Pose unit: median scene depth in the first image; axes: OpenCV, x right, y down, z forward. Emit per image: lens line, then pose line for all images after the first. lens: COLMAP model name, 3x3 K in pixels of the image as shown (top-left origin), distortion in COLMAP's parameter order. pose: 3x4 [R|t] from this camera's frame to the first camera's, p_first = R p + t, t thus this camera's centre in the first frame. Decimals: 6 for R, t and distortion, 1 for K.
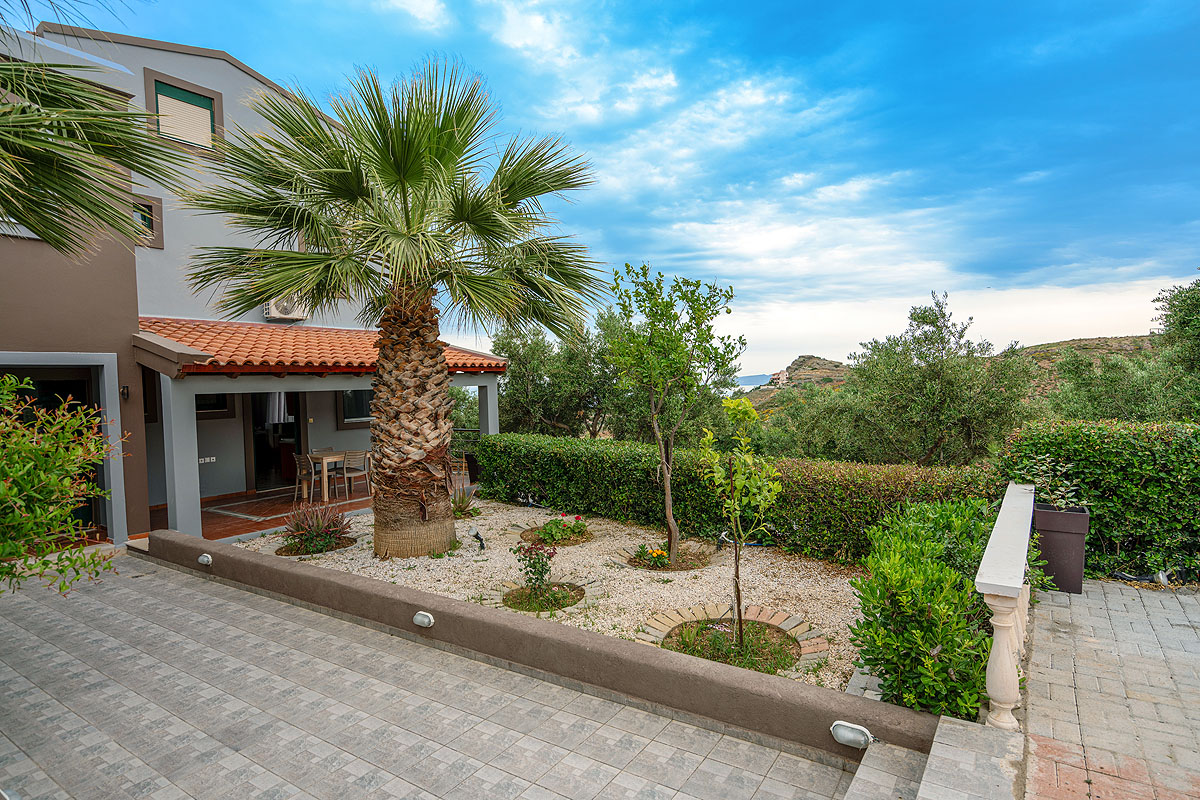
lens RADIAL K [[664.9, 0, 600.0], [0, 664.9, 400.0], [0, 0, 1]] dist [-0.000334, 0.000943]
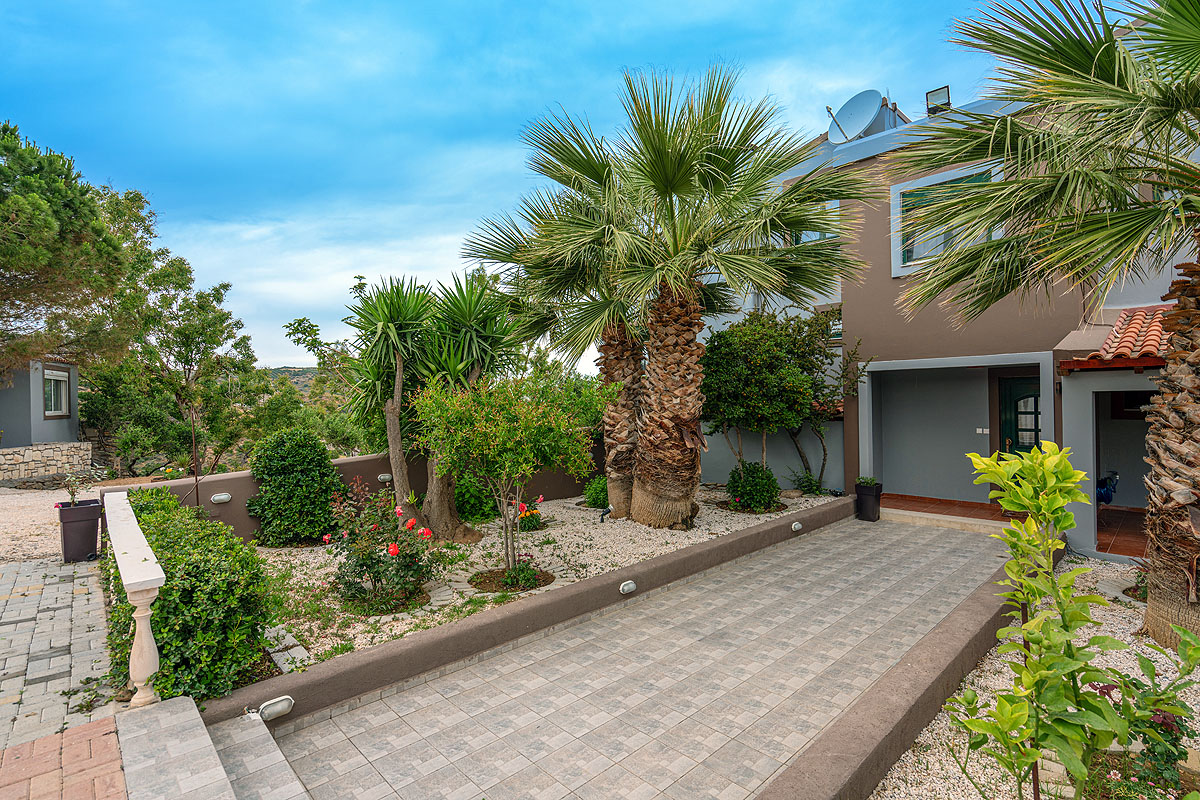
lens RADIAL K [[587.7, 0, 600.0], [0, 587.7, 400.0], [0, 0, 1]] dist [0.001543, 0.000221]
pose [[-0.256108, 0.033793, -0.966057, 0.591518], [0.002983, 0.999412, 0.034169, -0.043149], [0.966644, 0.005869, -0.256058, 0.868192]]
